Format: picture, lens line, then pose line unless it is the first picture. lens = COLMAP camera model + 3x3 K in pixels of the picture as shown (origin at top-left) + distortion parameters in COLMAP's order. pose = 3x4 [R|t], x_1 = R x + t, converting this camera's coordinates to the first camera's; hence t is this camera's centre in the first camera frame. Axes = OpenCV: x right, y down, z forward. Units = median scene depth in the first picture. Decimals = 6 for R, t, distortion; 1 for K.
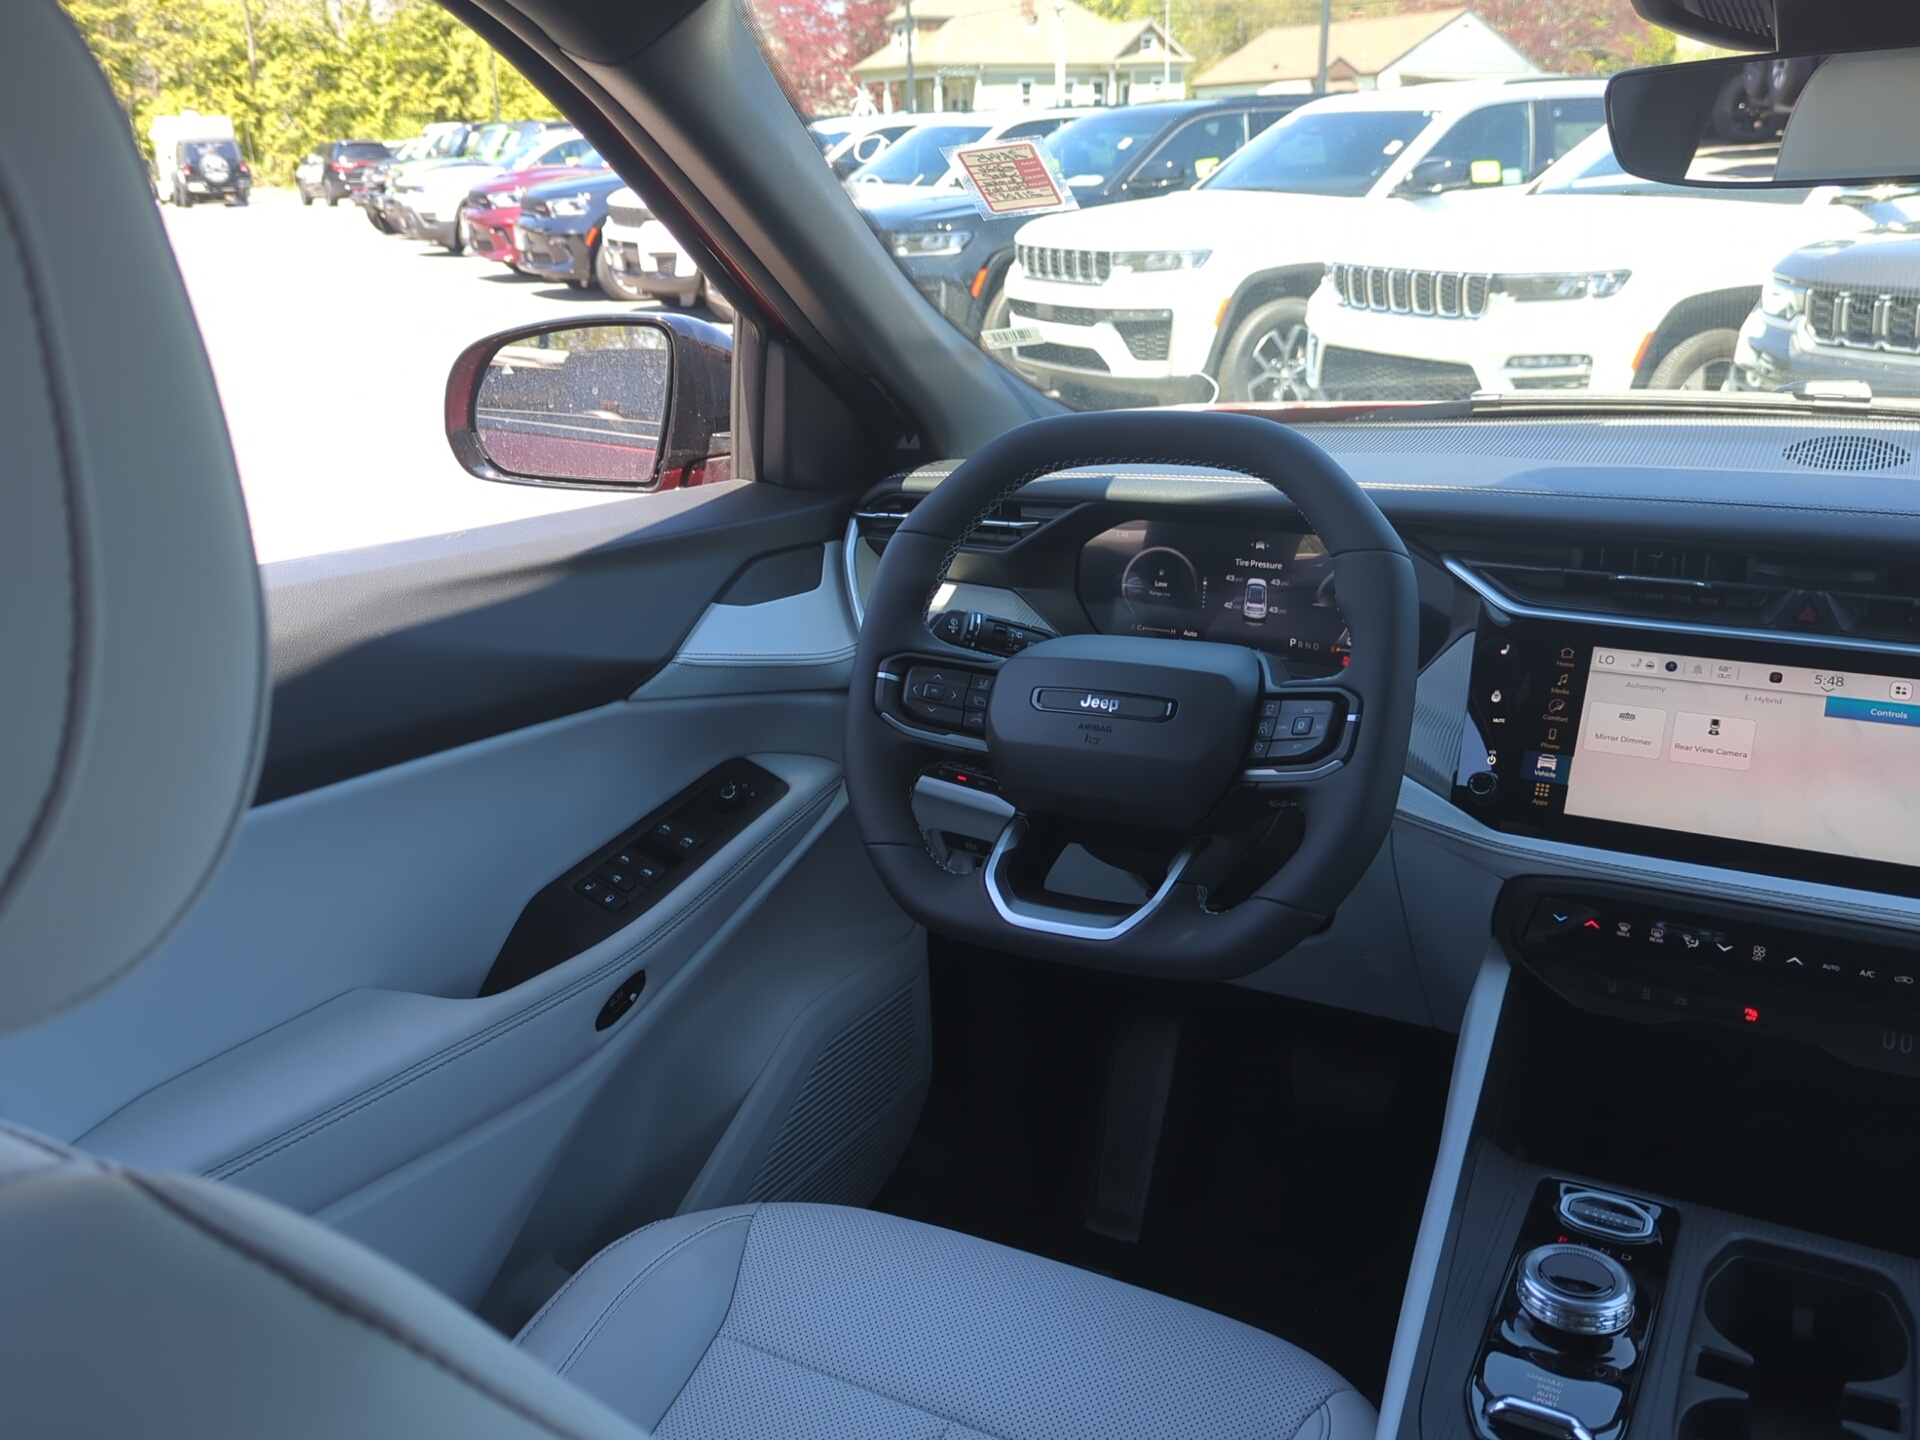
lens RADIAL K [[1664.3, 0, 976.2], [0, 1664.3, 685.1], [0, 0, 1]] dist [0.072417, -0.071305]
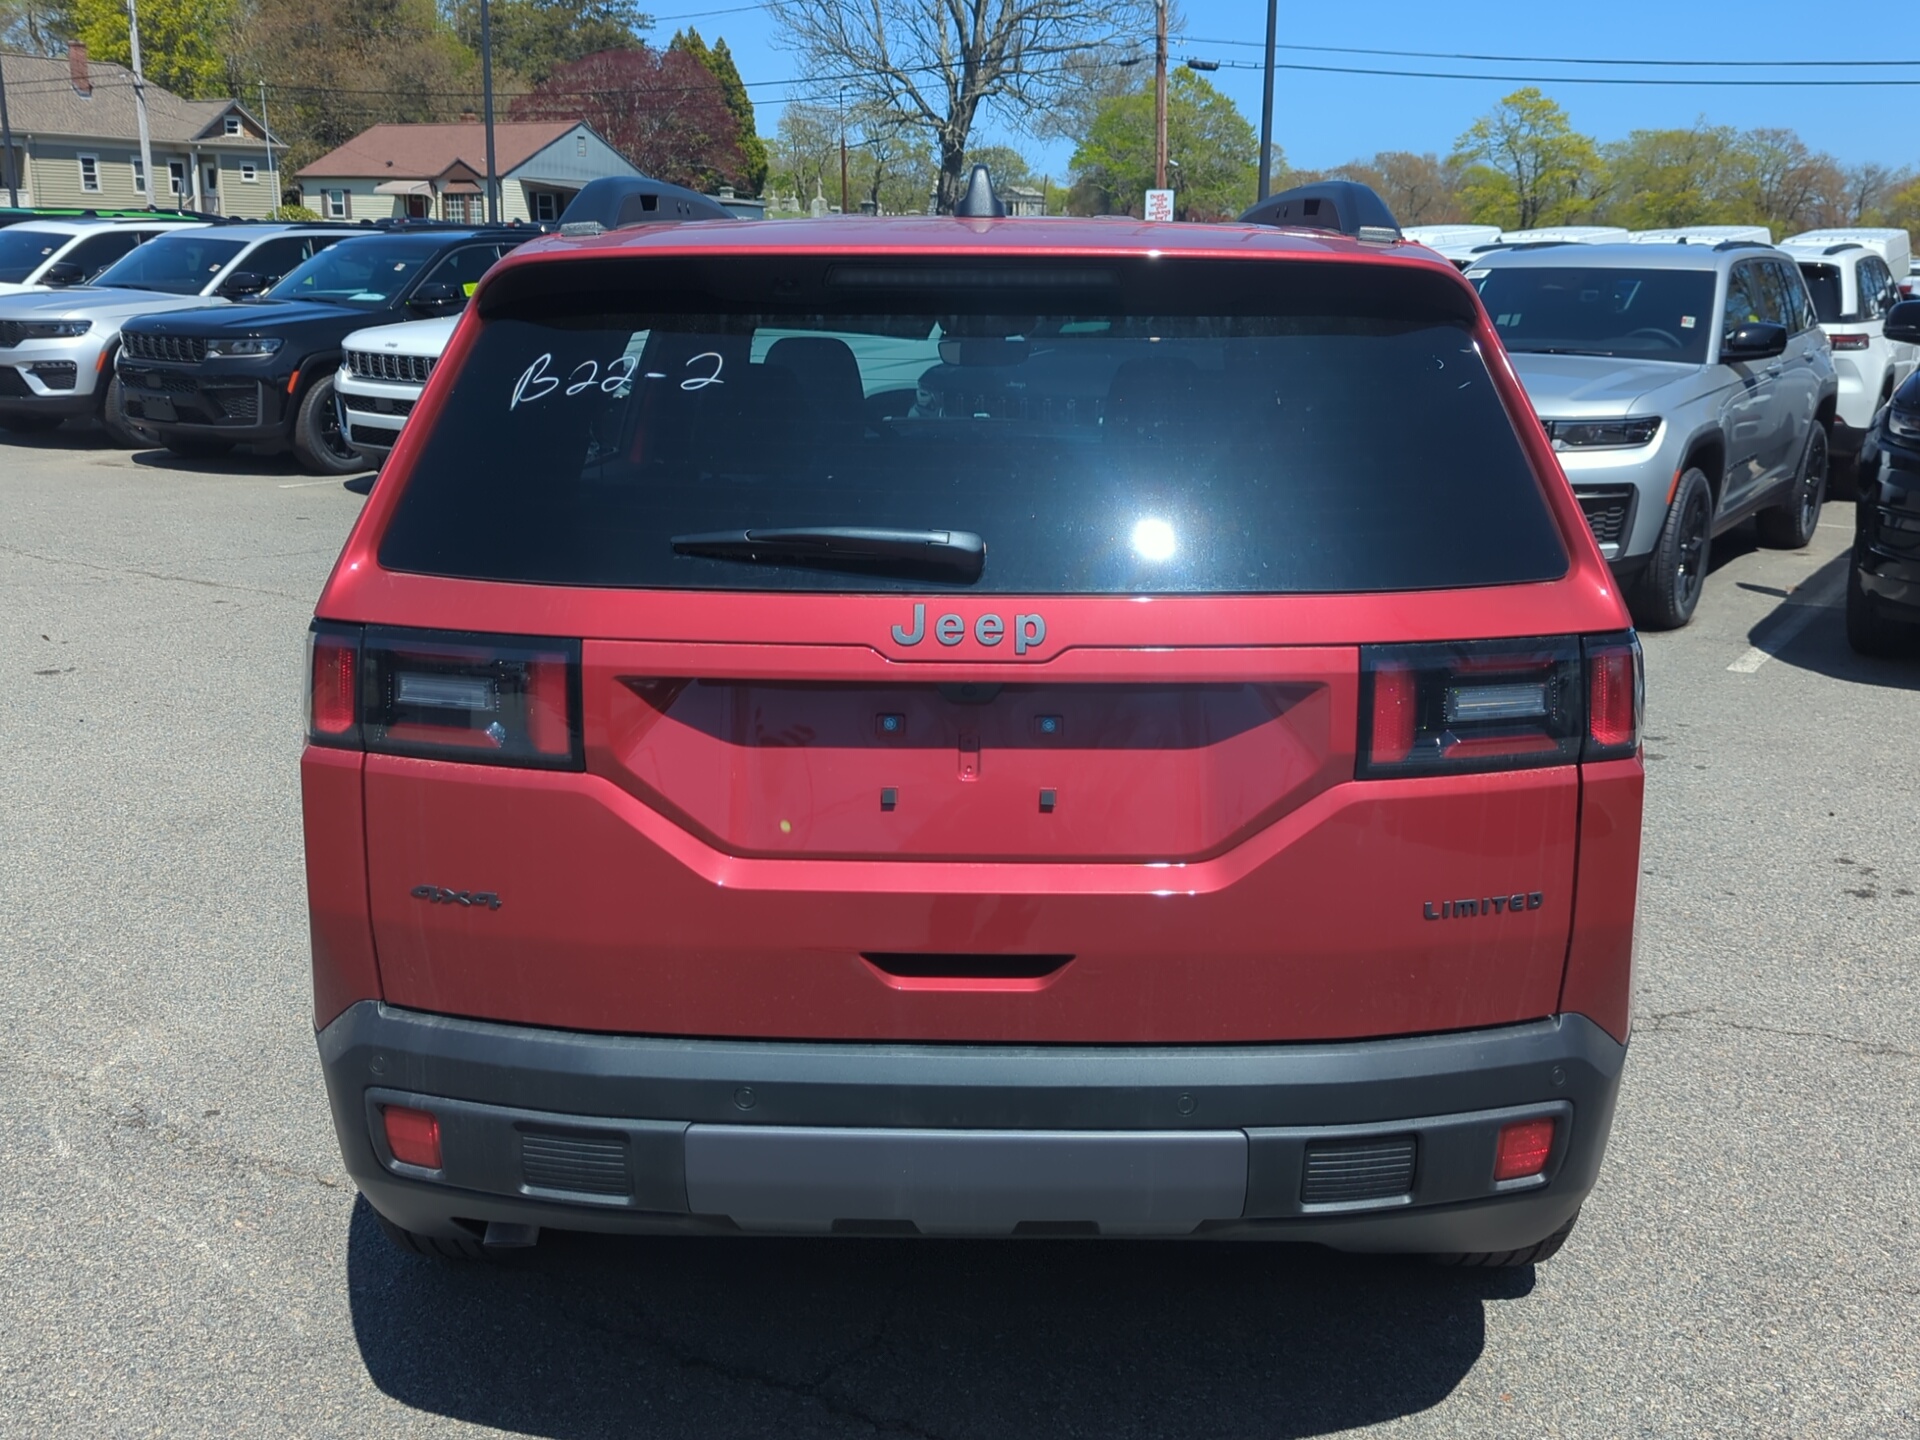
lens RADIAL K [[1823.3, 0, 974.7], [0, 1823.3, 689.1], [0, 0, 1]] dist [0.053782, 0.000000]
pose [[0.884607, -0.078889, 0.459617, -1.378603], [0.111268, 0.992827, -0.043742, 0.597402], [-0.452869, 0.089835, 0.887039, -2.479312]]
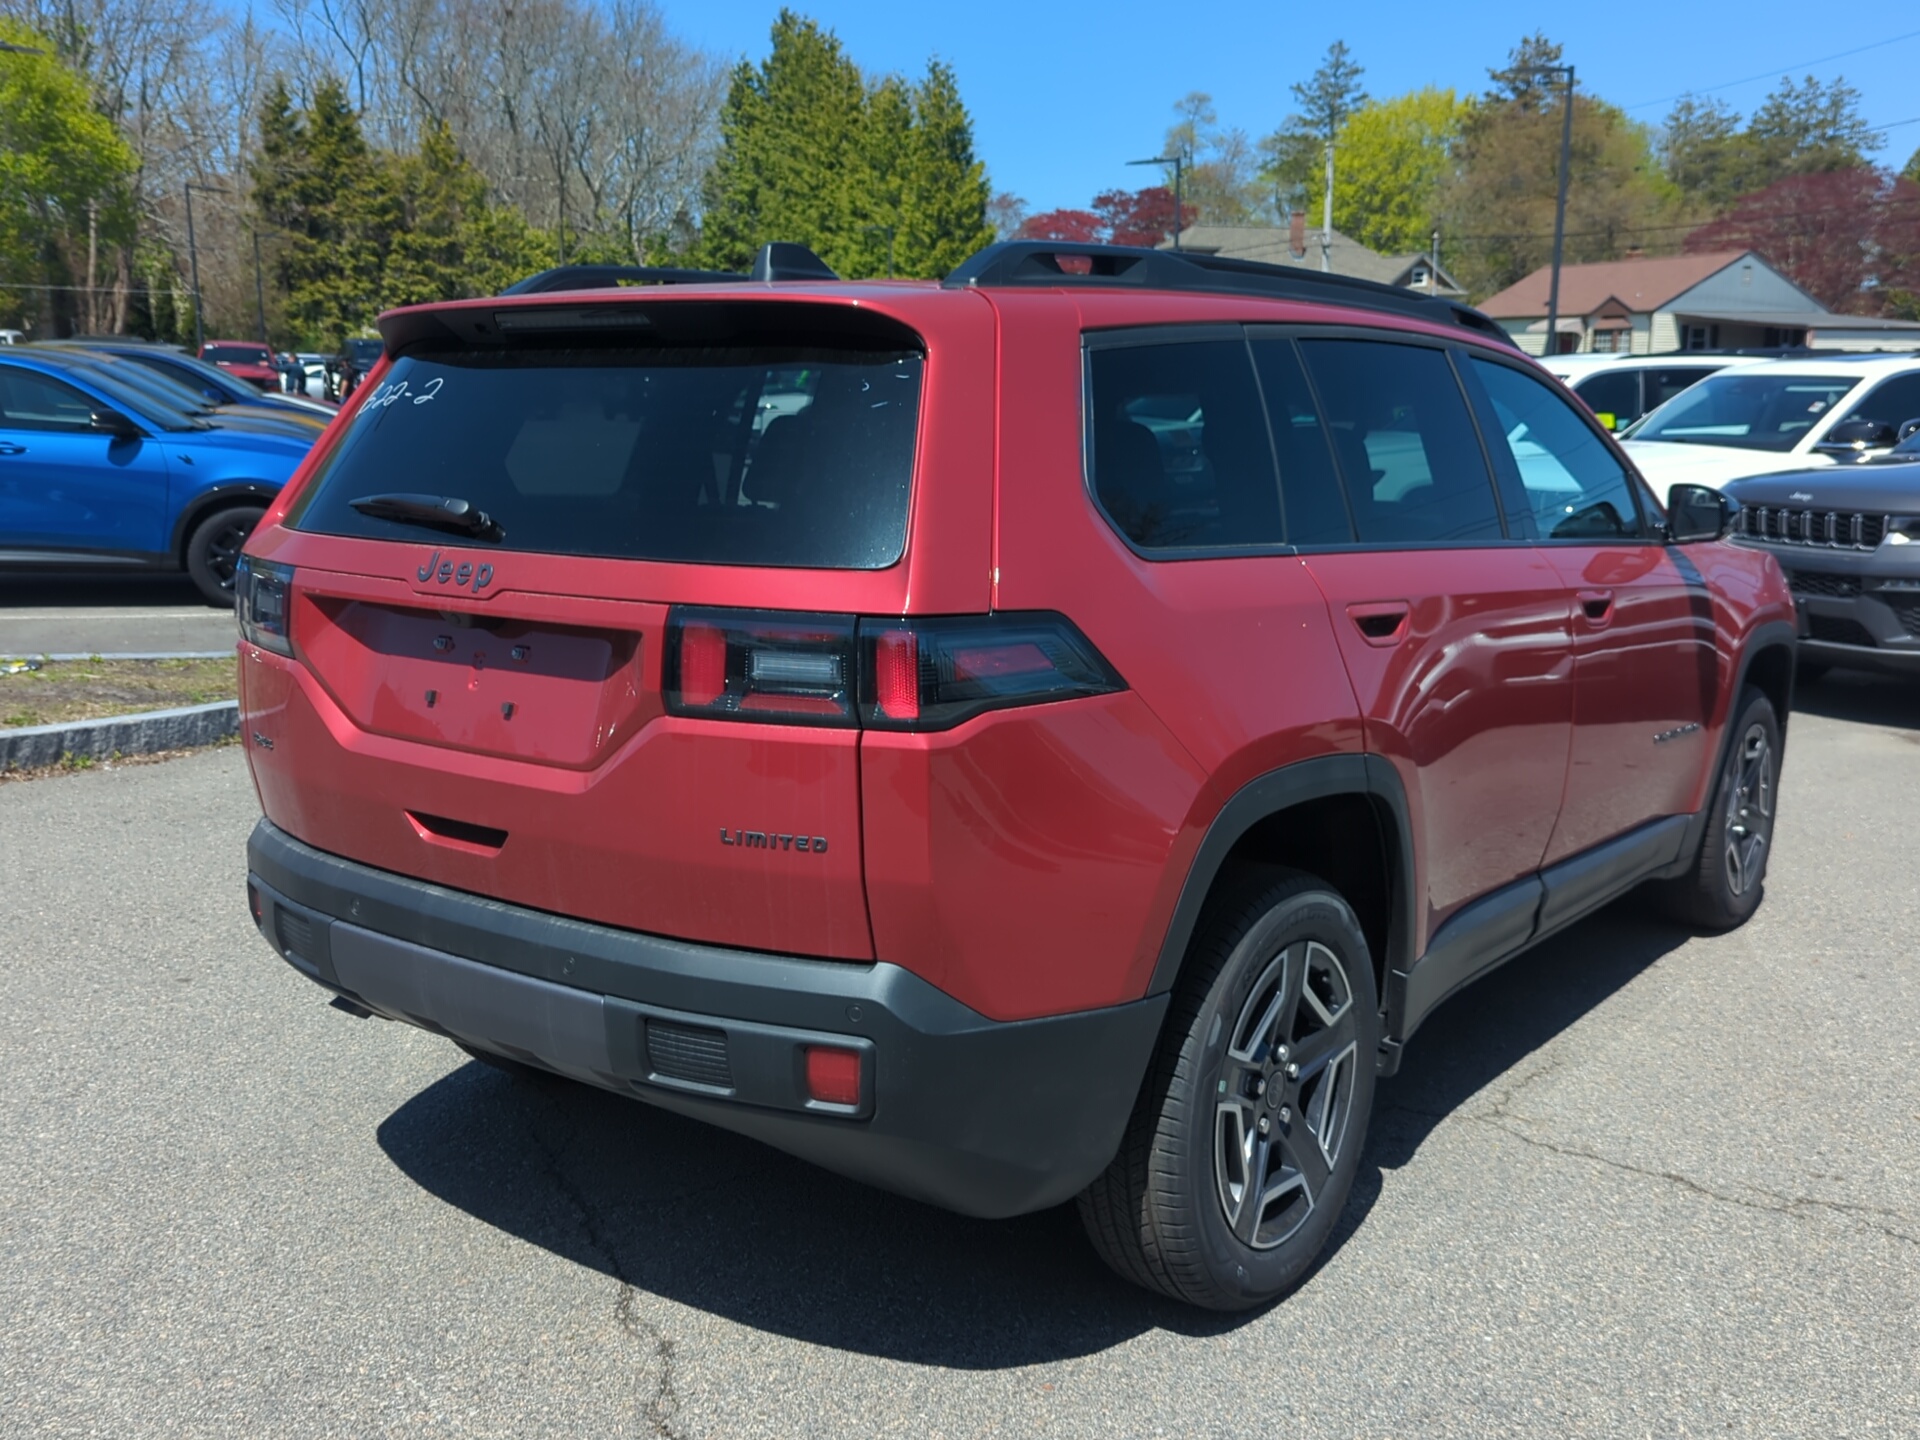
lens RADIAL K [[1822.6, 0, 969.6], [0, 1822.6, 713.0], [0, 0, 1]] dist [0.029397, 0.000000]
pose [[0.989051, 0.048163, -0.139496, 0.148224], [-0.064864, 0.990921, -0.117767, 0.835339], [0.132557, 0.125526, 0.983195, -3.035776]]
